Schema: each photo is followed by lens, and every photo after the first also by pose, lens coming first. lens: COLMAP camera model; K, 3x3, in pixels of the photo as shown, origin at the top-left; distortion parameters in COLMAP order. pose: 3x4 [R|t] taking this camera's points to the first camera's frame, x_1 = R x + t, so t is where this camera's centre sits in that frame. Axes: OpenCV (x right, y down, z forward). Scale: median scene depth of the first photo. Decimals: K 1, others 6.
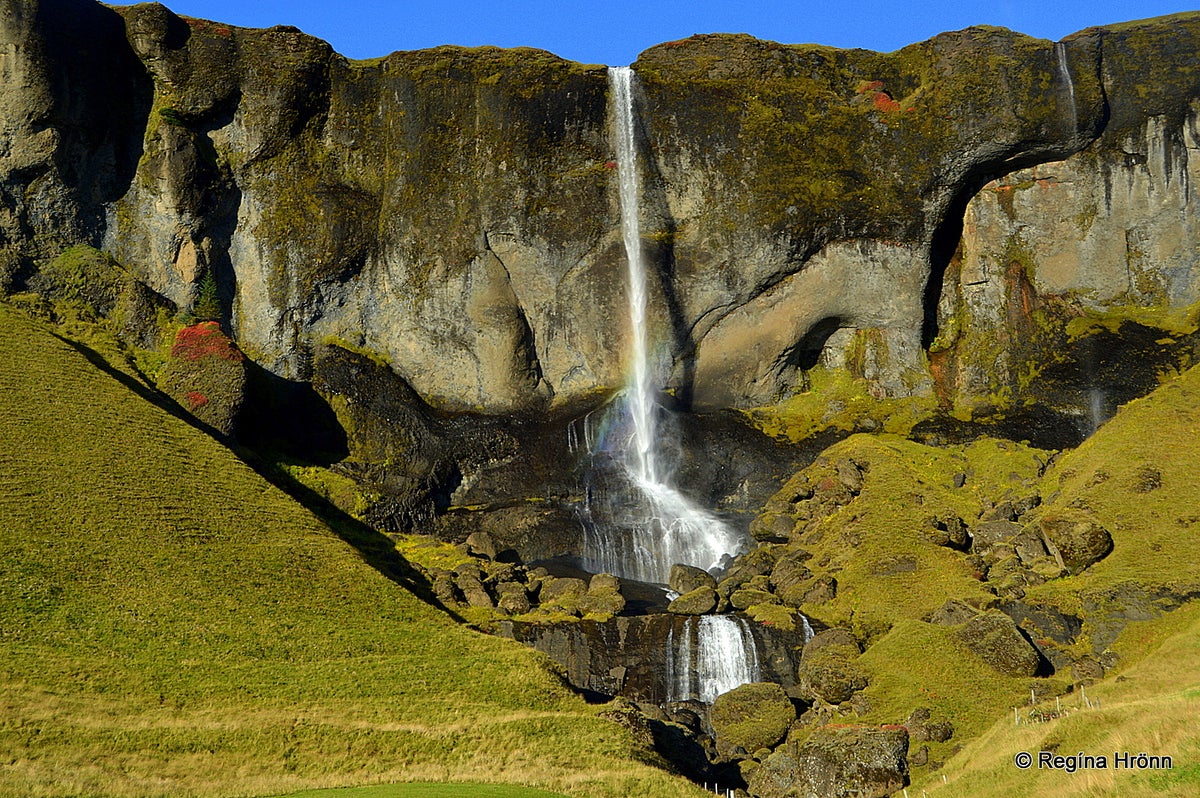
lens RADIAL K [[3750.8, 0, 600.6], [0, 3750.8, 397.0], [0, 0, 1]] dist [0.553299, 0.000000]
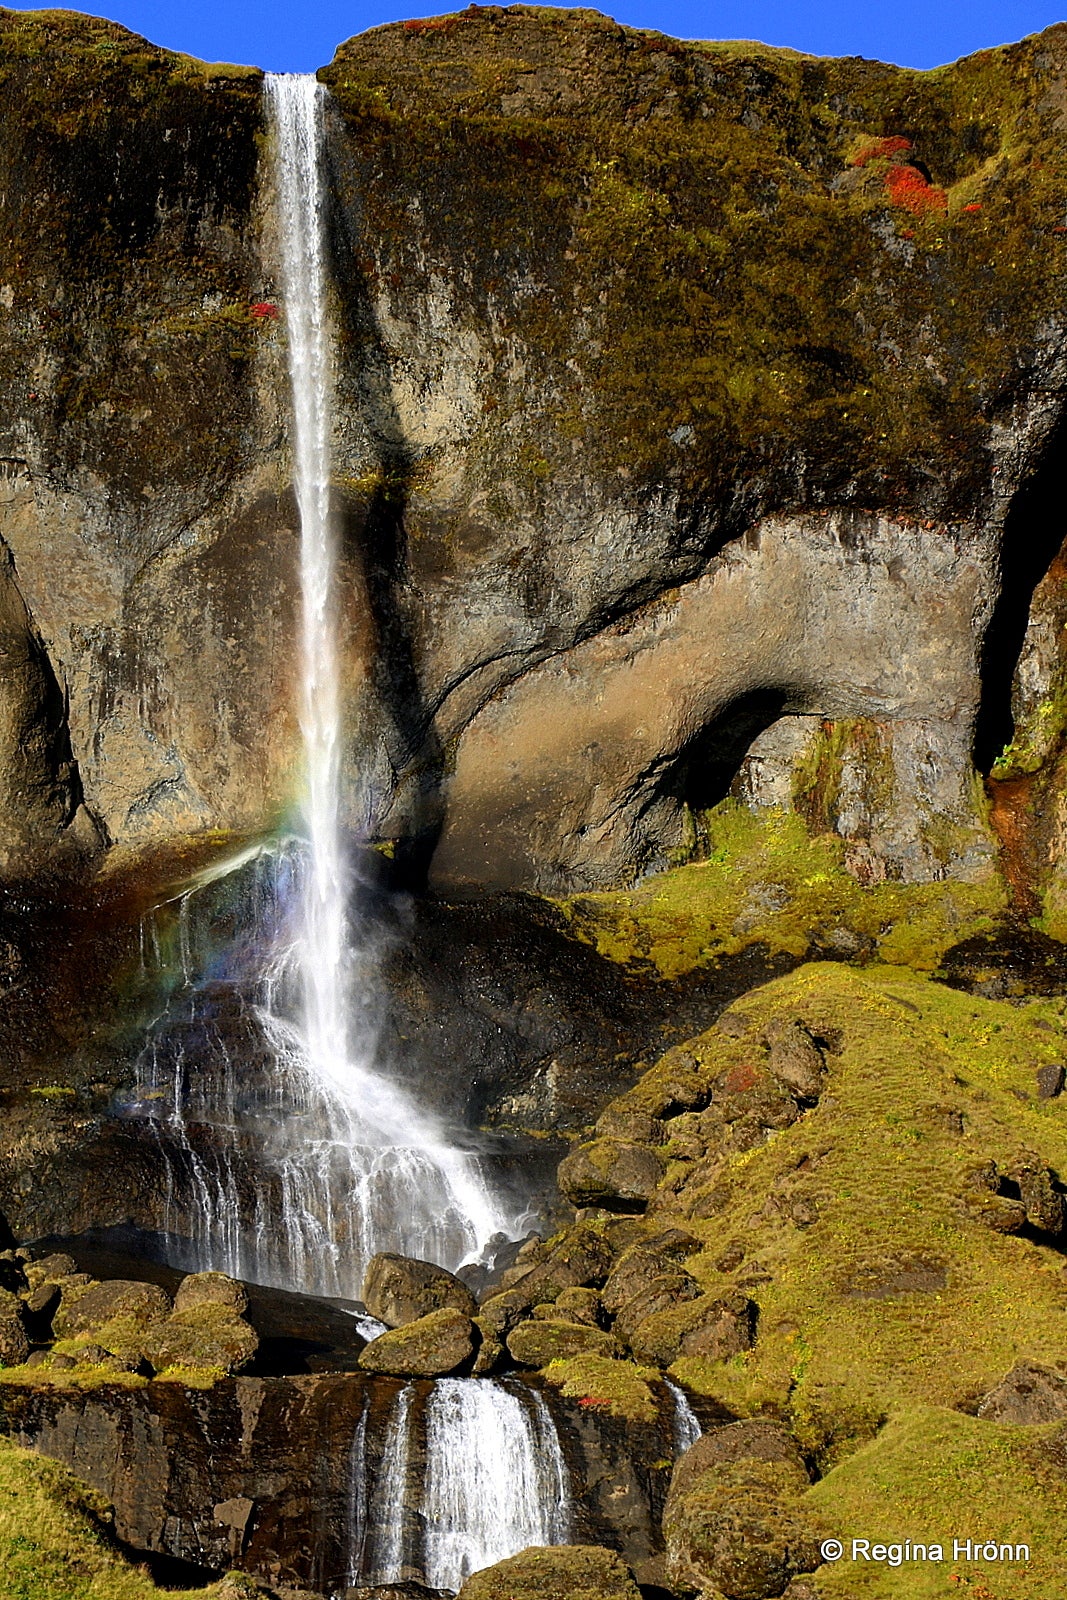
lens RADIAL K [[5001.0, 0, 548.8], [0, 5001.0, 827.1], [0, 0, 1]] dist [0.553299, 0.000000]
pose [[0.996511, 0.038181, 0.074214, -0.005170], [-0.037636, 0.999253, -0.008727, 0.000467], [-0.074492, 0.005904, 0.997204, 0.432276]]
